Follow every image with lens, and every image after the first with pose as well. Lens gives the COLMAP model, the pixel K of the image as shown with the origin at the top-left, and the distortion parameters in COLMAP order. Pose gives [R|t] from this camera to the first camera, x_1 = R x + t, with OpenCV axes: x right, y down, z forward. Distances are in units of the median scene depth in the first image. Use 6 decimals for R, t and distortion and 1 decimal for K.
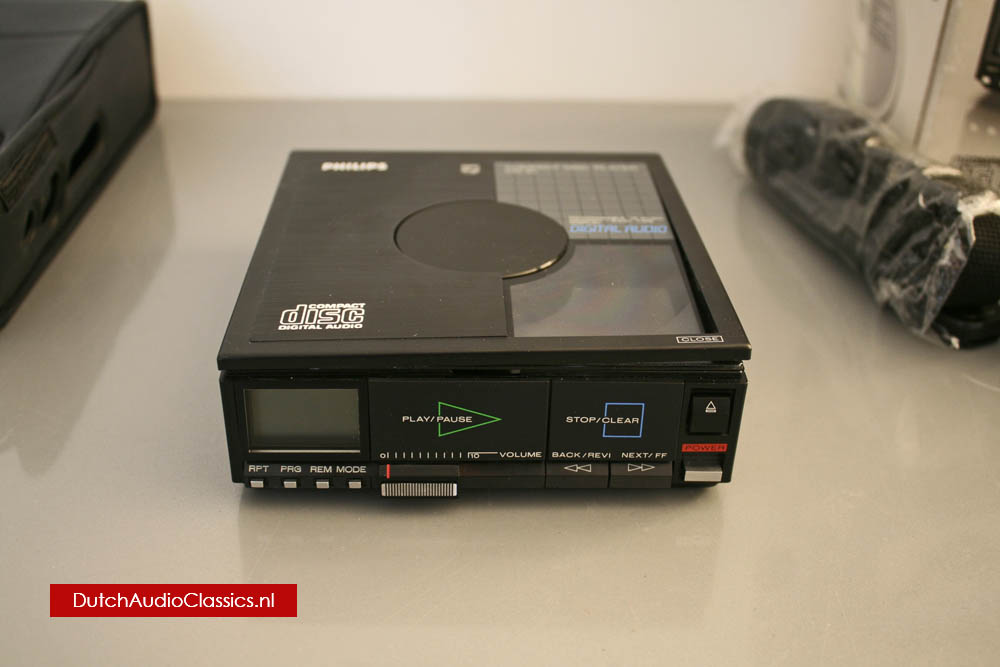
lens RADIAL K [[1140.4, 0, 499.3], [0, 1140.4, 331.9], [0, 0, 1]] dist [-0.078826, 0.000000]
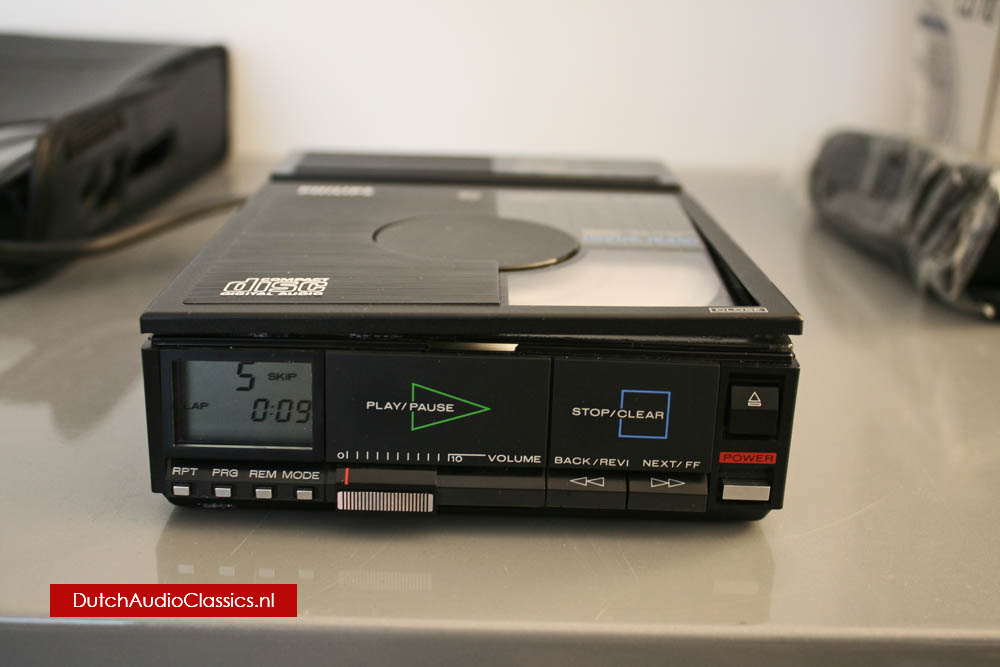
lens RADIAL K [[1228.1, 0, 501.2], [0, 1228.1, 324.9], [0, 0, 1]] dist [-0.079653, 0.000000]
pose [[0.999669, 0.014507, -0.021240, 0.026073], [-0.018775, 0.975972, -0.217084, 0.201695], [0.017580, 0.217411, 0.975922, 0.147968]]
